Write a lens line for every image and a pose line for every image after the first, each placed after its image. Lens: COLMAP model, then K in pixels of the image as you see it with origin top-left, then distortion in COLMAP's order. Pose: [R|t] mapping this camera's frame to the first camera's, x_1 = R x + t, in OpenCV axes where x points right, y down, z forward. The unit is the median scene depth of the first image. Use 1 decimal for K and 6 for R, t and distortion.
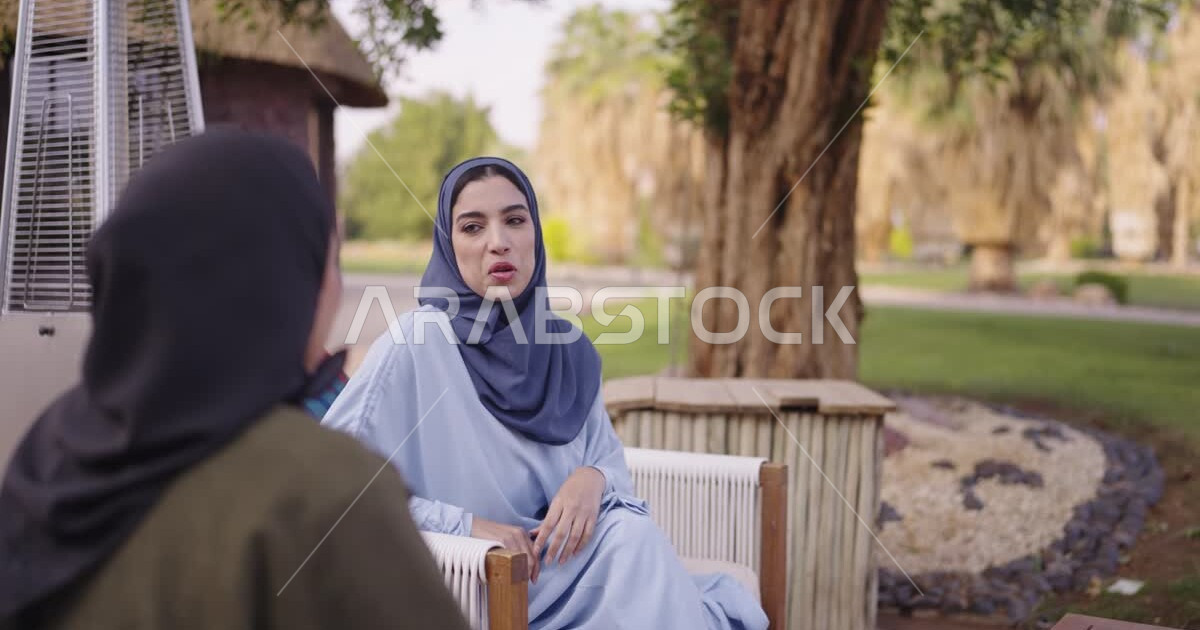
lens RADIAL K [[1310.6, 0, 600.0], [0, 1310.6, 315.0], [0, 0, 1]] dist [-0.129229, 0.208664]
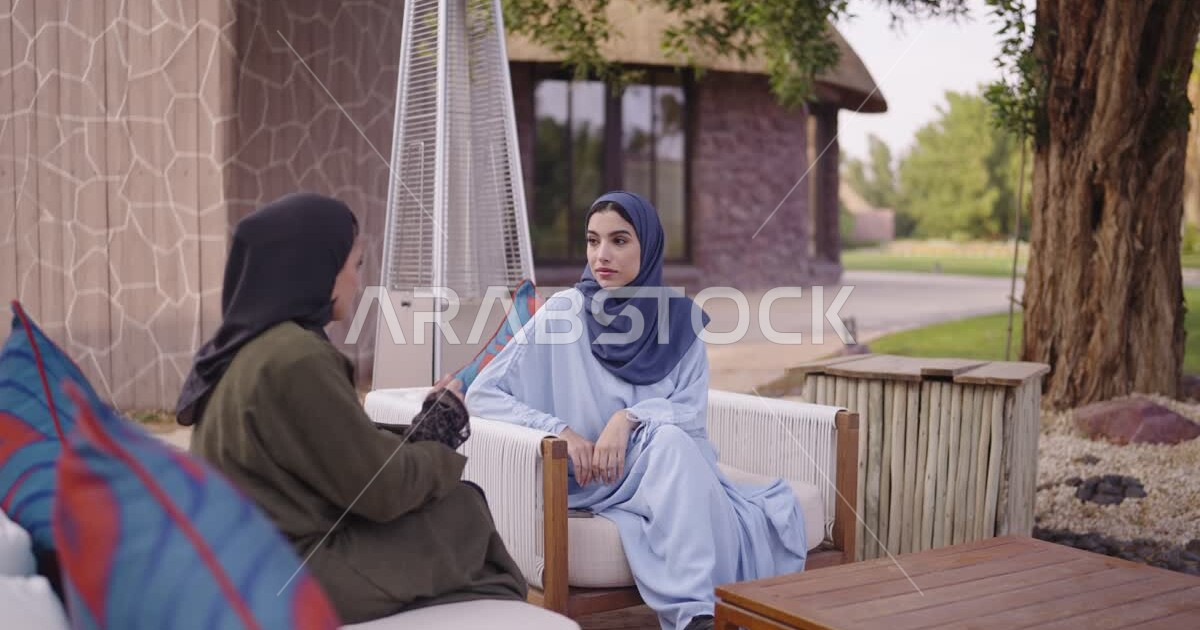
lens RADIAL K [[1310.6, 0, 600.0], [0, 1310.6, 315.0], [0, 0, 1]] dist [-0.129229, 0.208664]
pose [[0.910739, 0.021055, -0.412444, 0.214712], [-0.020213, 0.999775, 0.006405, 0.006271], [0.412486, 0.002504, 0.910960, -0.147412]]
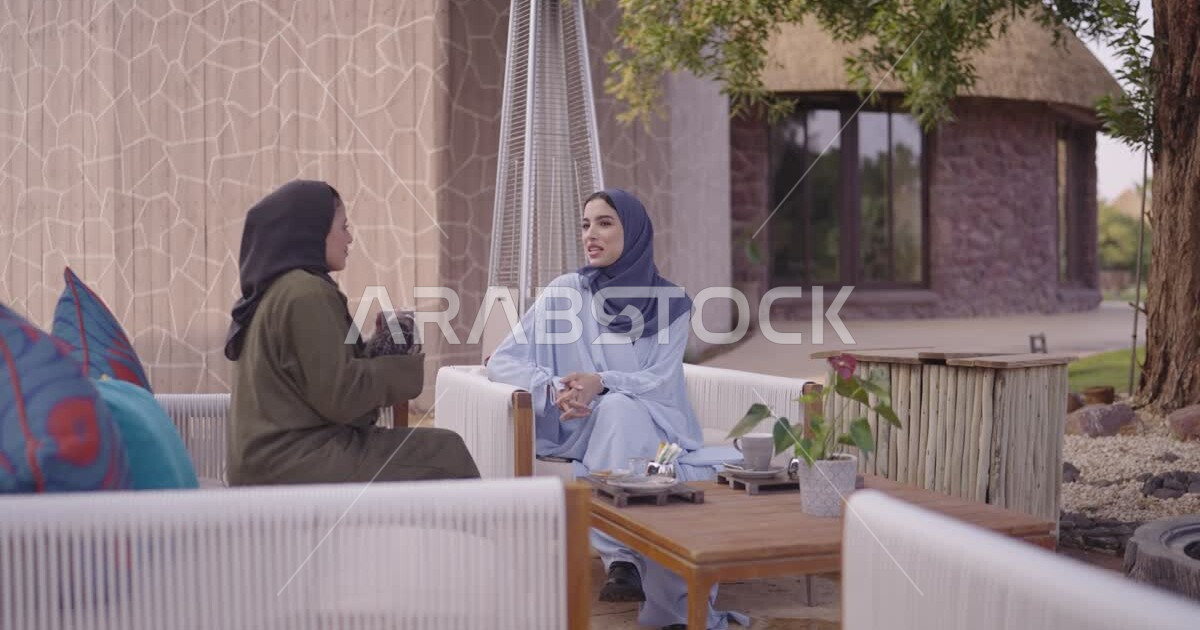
lens RADIAL K [[1310.6, 0, 600.0], [0, 1310.6, 315.0], [0, 0, 1]] dist [-0.129229, 0.208664]
pose [[0.789715, 0.013397, -0.613328, 0.410945], [-0.028186, 0.999498, -0.014460, 0.031136], [0.612826, 0.028706, 0.789696, -0.158862]]
